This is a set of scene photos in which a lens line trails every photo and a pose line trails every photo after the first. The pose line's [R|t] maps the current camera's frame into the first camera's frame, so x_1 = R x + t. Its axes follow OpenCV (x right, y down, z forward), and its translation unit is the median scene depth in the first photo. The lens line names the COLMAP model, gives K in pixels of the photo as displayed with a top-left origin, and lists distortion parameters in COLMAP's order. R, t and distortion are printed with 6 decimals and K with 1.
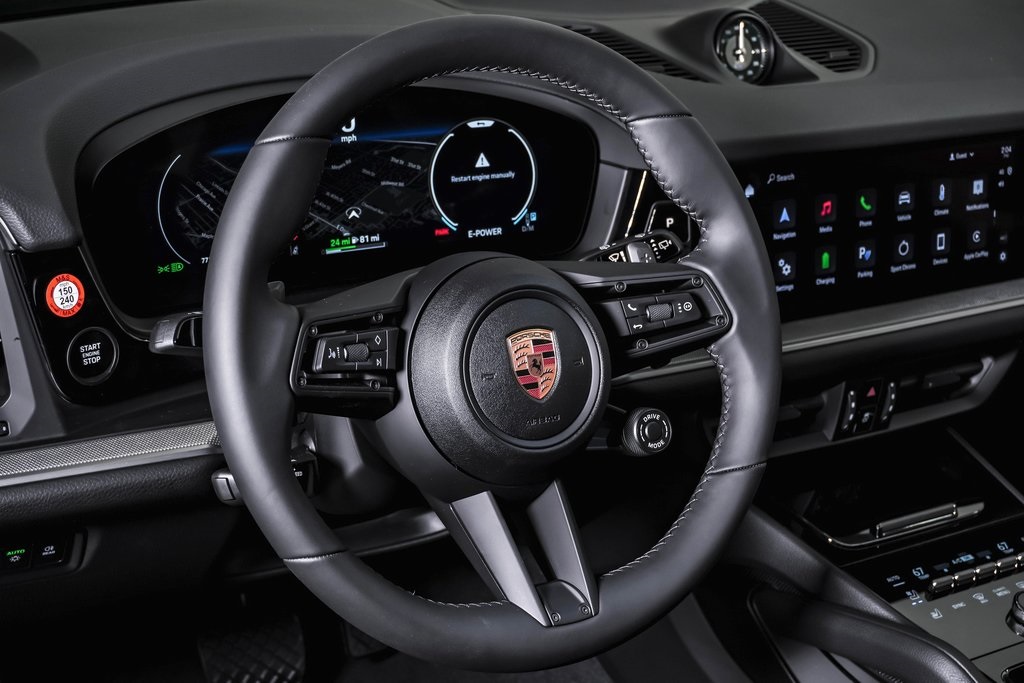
lens RADIAL K [[1591.7, 0, 512.0], [0, 1591.7, 341.5], [0, 0, 1]] dist [0.020226, 0.010281]
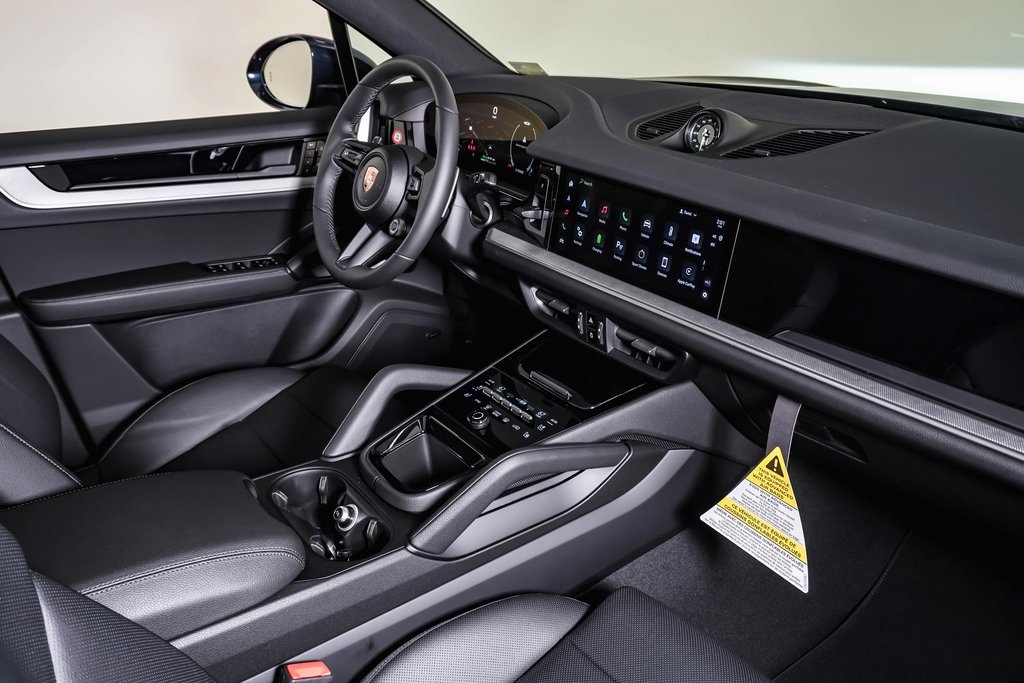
lens RADIAL K [[842.9, 0, 512.0], [0, 842.9, 341.5], [0, 0, 1]] dist [-0.007513, -0.000490]
pose [[0.078582, 0.358353, -0.930273, 1.380853], [-0.355549, 0.881866, 0.309673, -0.257870], [0.931349, 0.306423, 0.196711, 0.947385]]
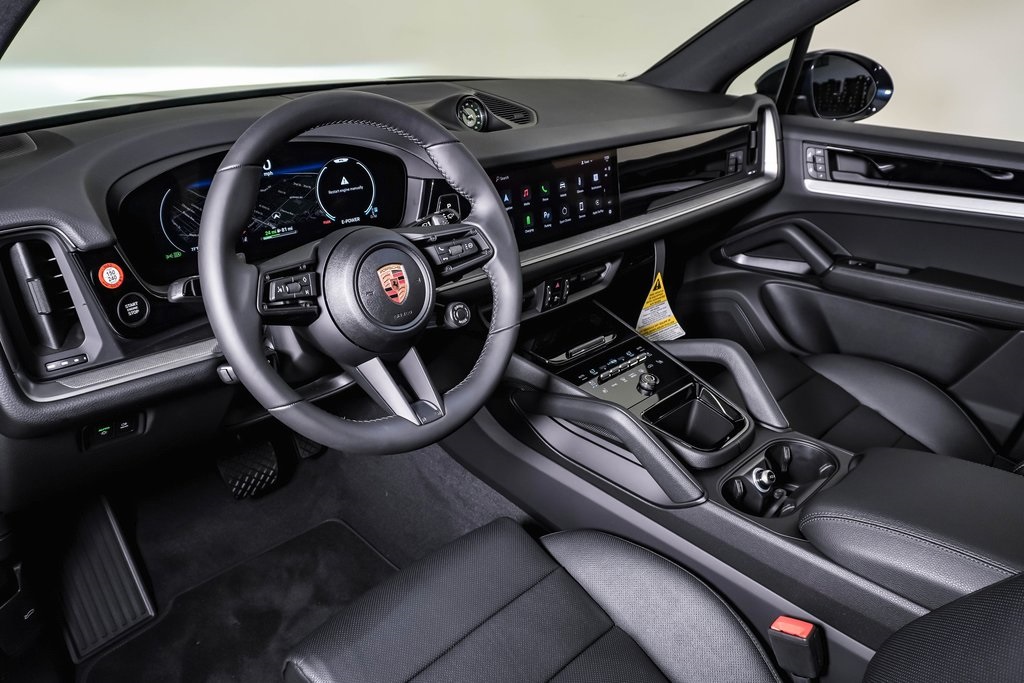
lens RADIAL K [[755.7, 0, 512.0], [0, 755.7, 341.5], [0, 0, 1]] dist [-0.026576, 0.007966]
pose [[0.970545, -0.128623, 0.203714, -0.036287], [0.113792, 0.990034, 0.082964, 0.021155], [-0.212355, -0.057339, 0.975509, 0.121527]]
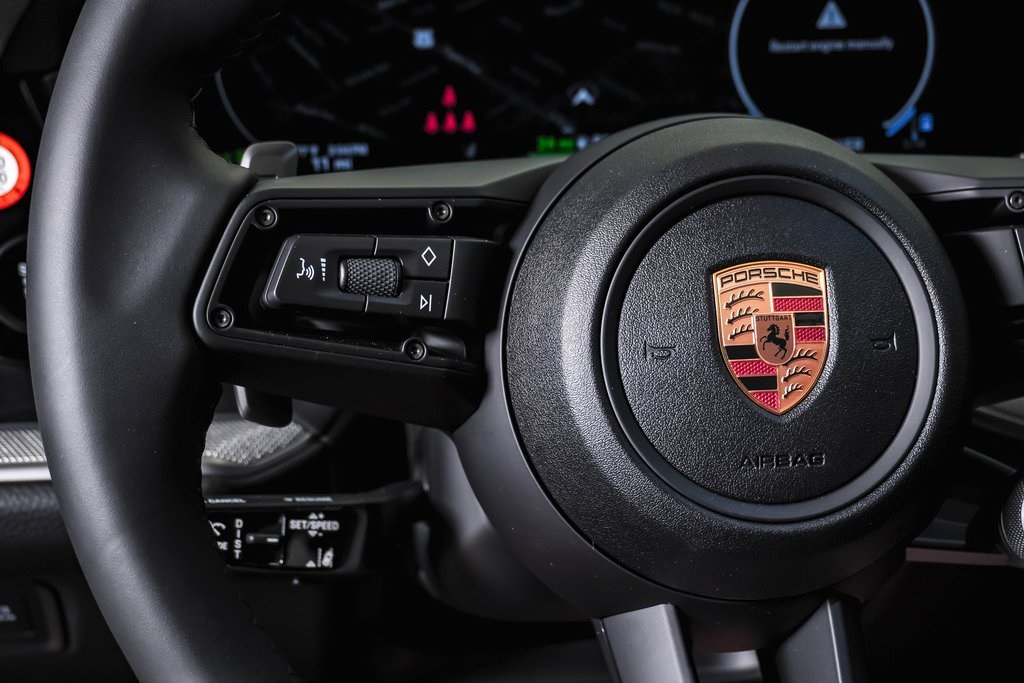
lens RADIAL K [[1572.3, 0, 510.8], [0, 1572.3, 363.0], [0, 0, 1]] dist [0.024080, 0.086066]
pose [[0.925759, 0.068384, -0.371880, 0.103956], [-0.084709, 0.996020, -0.027720, 0.037539], [0.368504, 0.057163, 0.927867, 0.512554]]
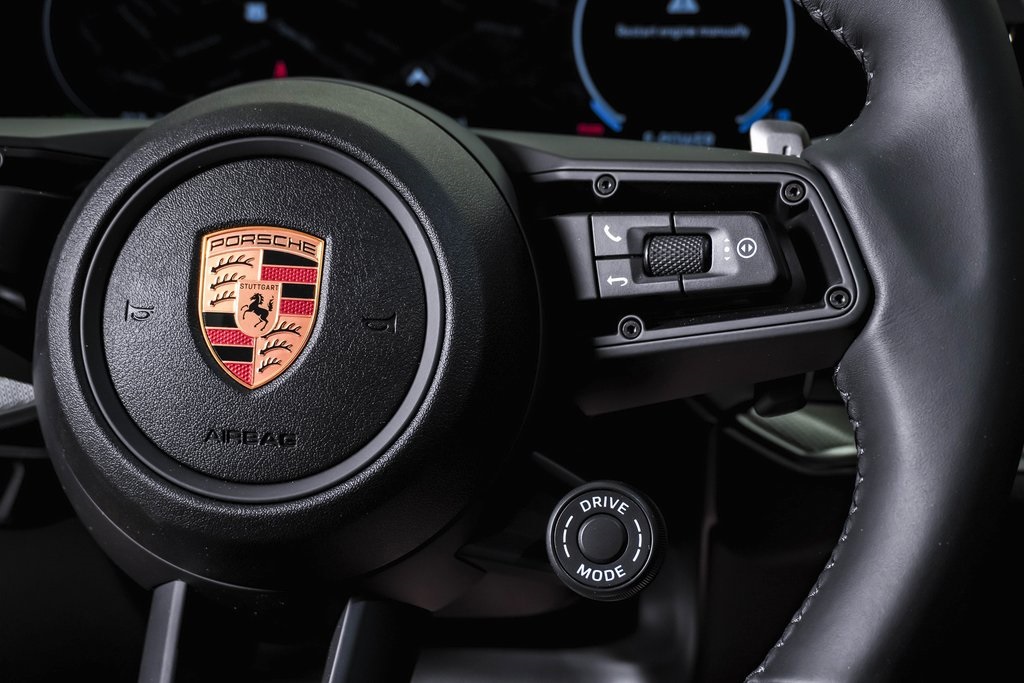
lens RADIAL K [[1591.7, 0, 512.0], [0, 1591.7, 341.5], [0, 0, 1]] dist [0.020226, 0.010281]
pose [[0.777998, 0.125390, -0.615627, 0.308340], [-0.175572, 0.984234, -0.021412, 0.019195], [0.603236, 0.124745, 0.787747, 0.649705]]
